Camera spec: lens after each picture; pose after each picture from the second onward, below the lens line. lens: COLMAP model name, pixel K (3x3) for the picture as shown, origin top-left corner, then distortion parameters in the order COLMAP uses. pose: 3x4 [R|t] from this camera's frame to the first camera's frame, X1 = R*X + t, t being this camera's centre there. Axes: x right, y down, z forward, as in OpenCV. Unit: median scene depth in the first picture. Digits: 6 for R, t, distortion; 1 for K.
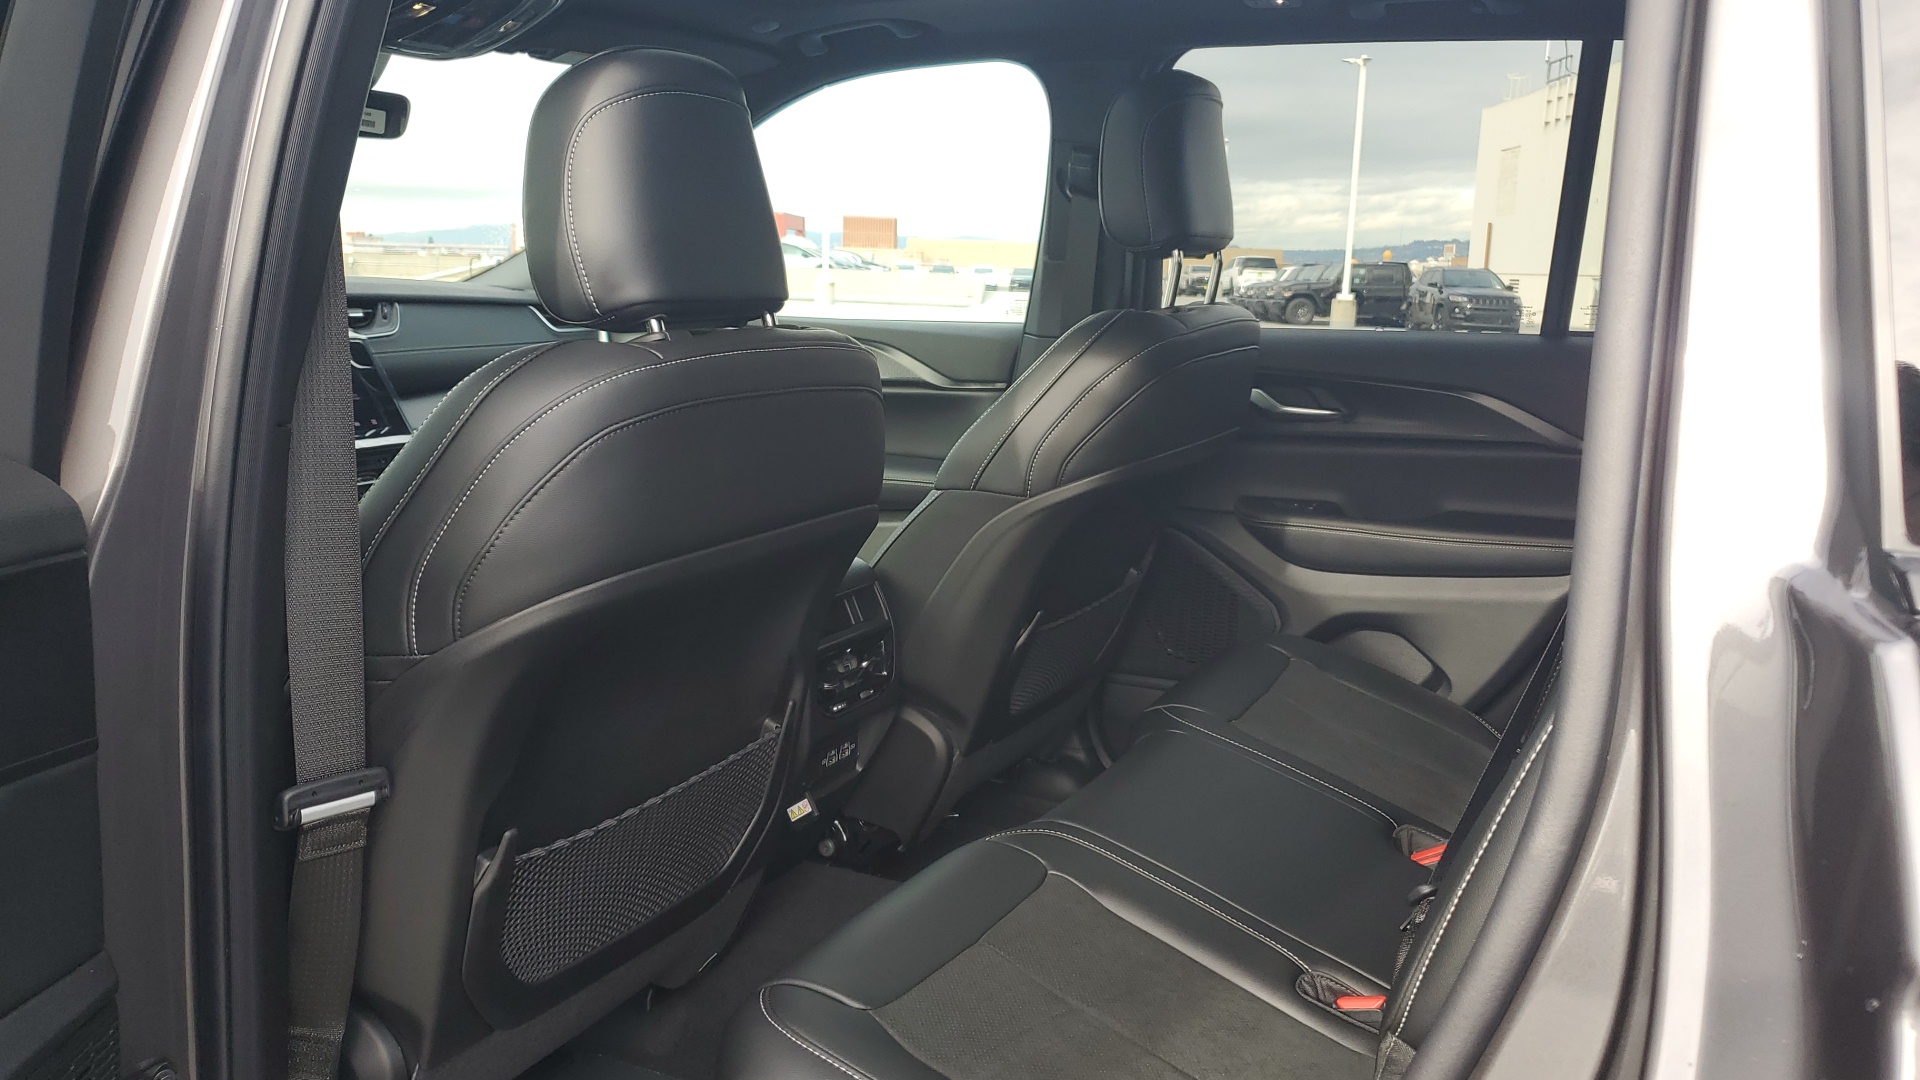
lens RADIAL K [[1570.3, 0, 955.2], [0, 1570.3, 533.4], [0, 0, 1]] dist [0.252817, -0.707294]
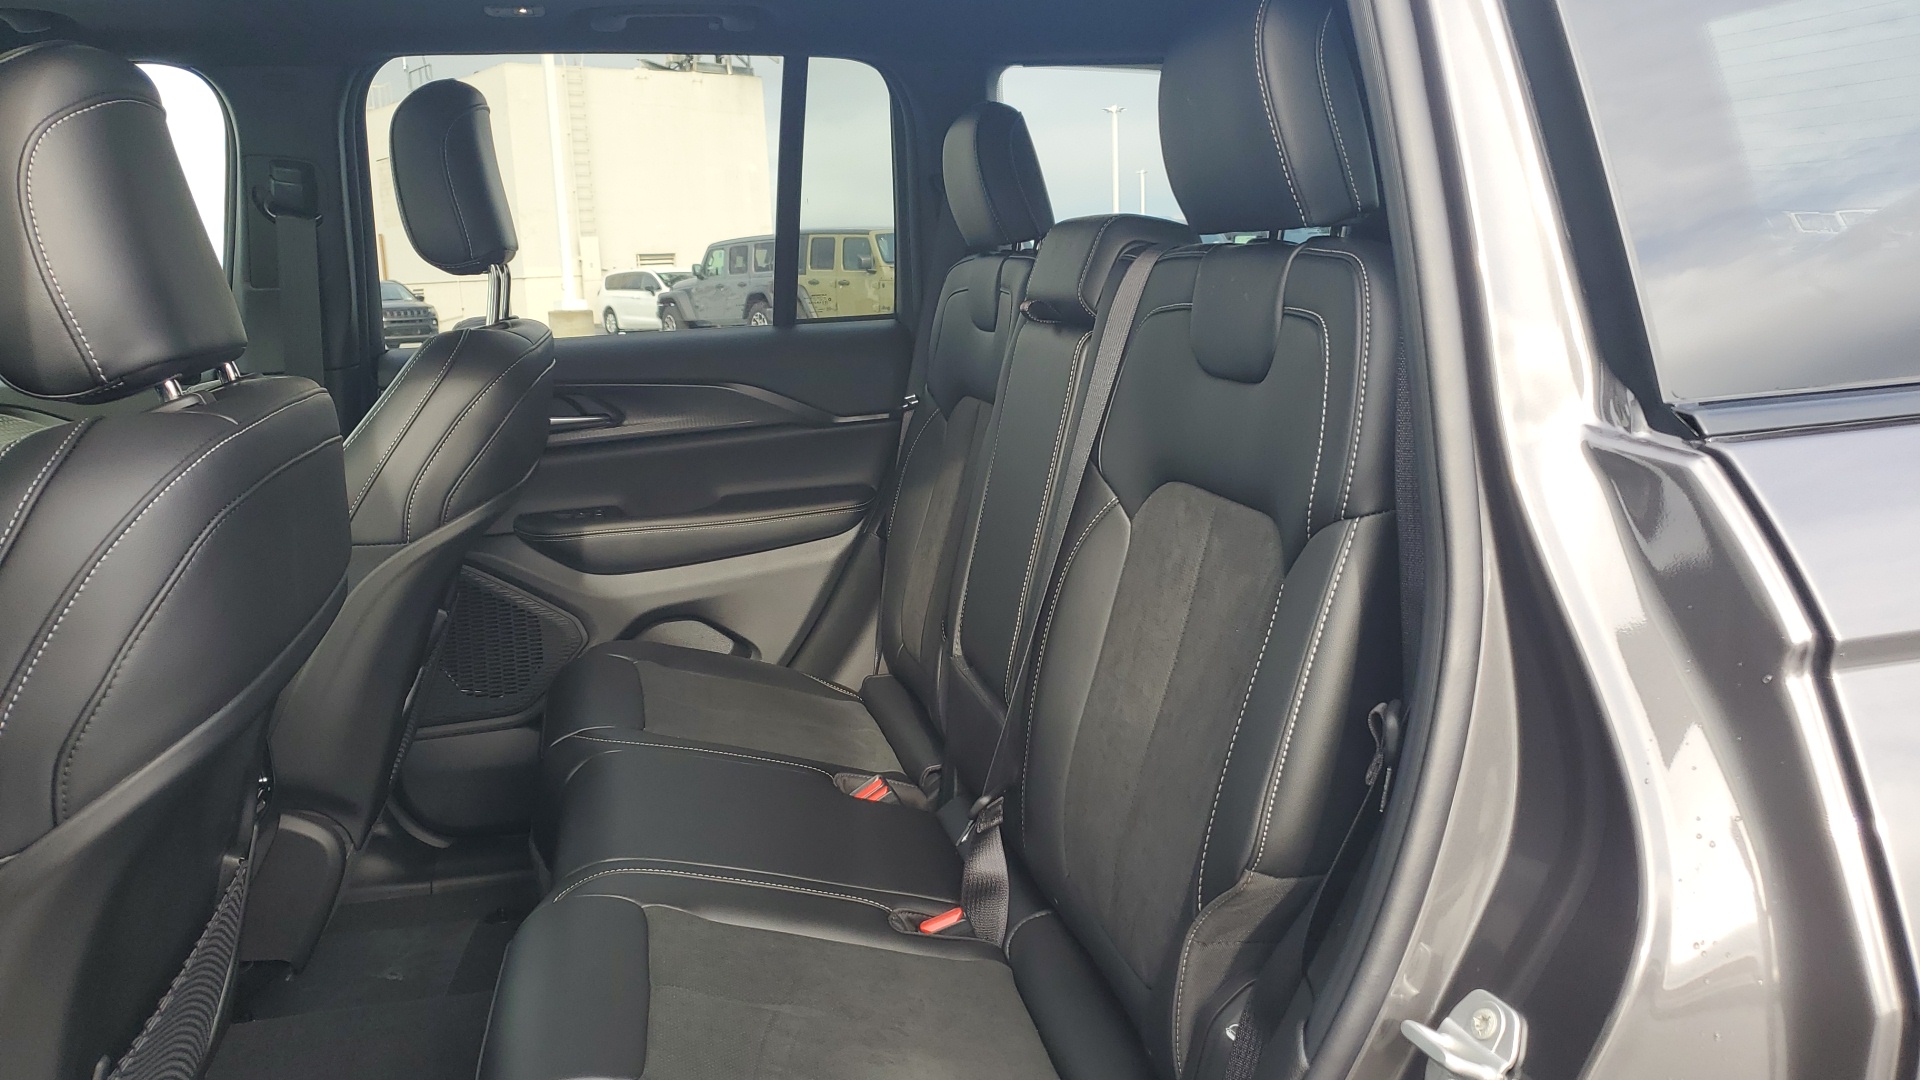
lens RADIAL K [[1593.2, 0, 990.7], [0, 1593.2, 537.4], [0, 0, 1]] dist [0.102613, -0.165956]
pose [[0.756083, -0.173563, 0.631042, -0.242093], [0.176433, 0.982552, 0.058849, -0.018524], [-0.630246, 0.066842, 0.773513, 0.063820]]
